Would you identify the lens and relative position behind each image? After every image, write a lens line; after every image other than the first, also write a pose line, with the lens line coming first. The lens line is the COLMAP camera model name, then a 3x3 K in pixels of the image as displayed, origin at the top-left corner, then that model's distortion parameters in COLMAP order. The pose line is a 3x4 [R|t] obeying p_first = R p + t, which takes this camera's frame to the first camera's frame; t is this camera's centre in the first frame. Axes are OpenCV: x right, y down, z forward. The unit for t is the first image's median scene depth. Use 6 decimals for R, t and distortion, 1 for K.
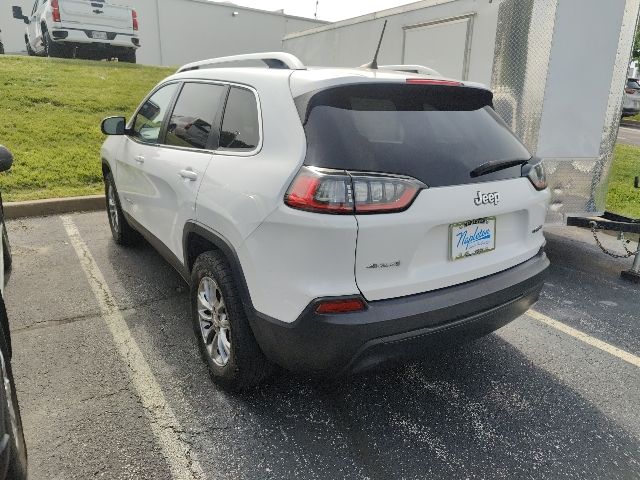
lens RADIAL K [[452.7, 0, 306.5], [0, 452.7, 239.7], [0, 0, 1]] dist [0.002275, -0.005929]
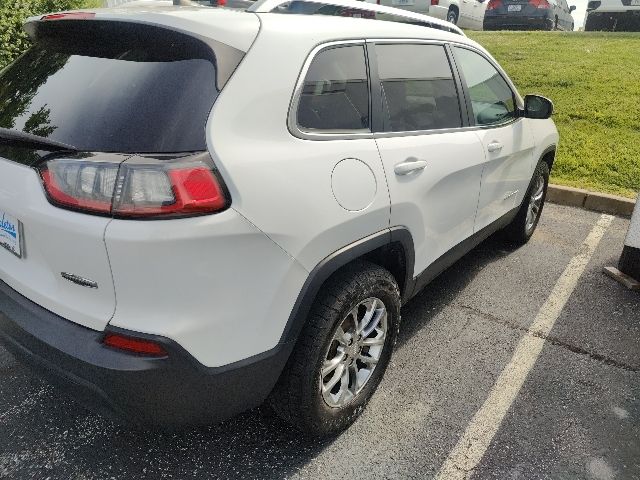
lens RADIAL K [[441.4, 0, 320.8], [0, 441.4, 235.6], [0, 0, 1]] dist [0.008394, -0.007132]
pose [[0.323731, 0.341339, -0.882432, 1.144668], [-0.312011, 0.918999, 0.241019, -0.316665], [0.893223, 0.197303, 0.404010, 1.123097]]
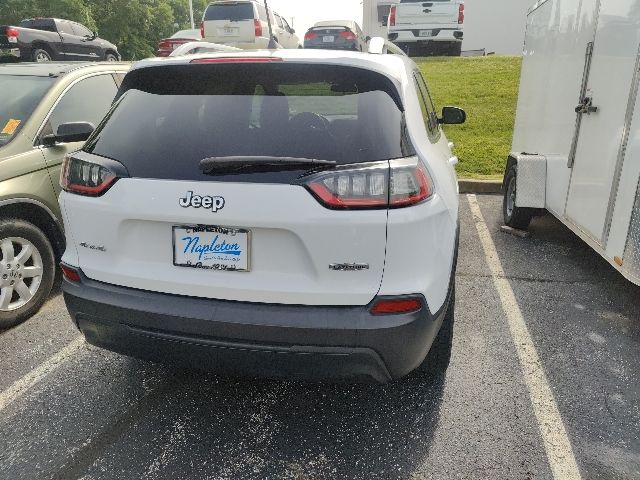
lens RADIAL K [[441.4, 0, 320.8], [0, 441.4, 235.6], [0, 0, 1]] dist [0.008394, -0.007132]
pose [[0.691460, 0.200656, -0.693989, 1.012460], [-0.192338, 0.977112, 0.090878, -0.132134], [0.696340, 0.070642, 0.714228, 0.533337]]
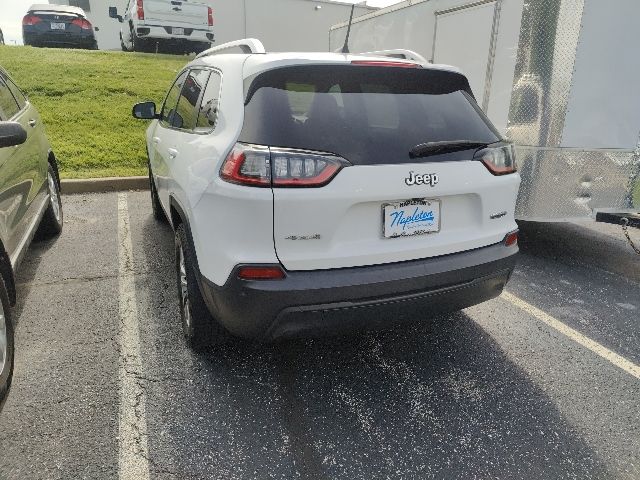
lens RADIAL K [[442.6, 0, 305.1], [0, 442.6, 238.2], [0, 0, 1]] dist [0.006417, -0.000458]
pose [[0.982930, 0.056218, -0.175178, 0.294294], [-0.053096, 0.998337, 0.022461, 0.028585], [0.176150, -0.012777, 0.984280, -0.013484]]
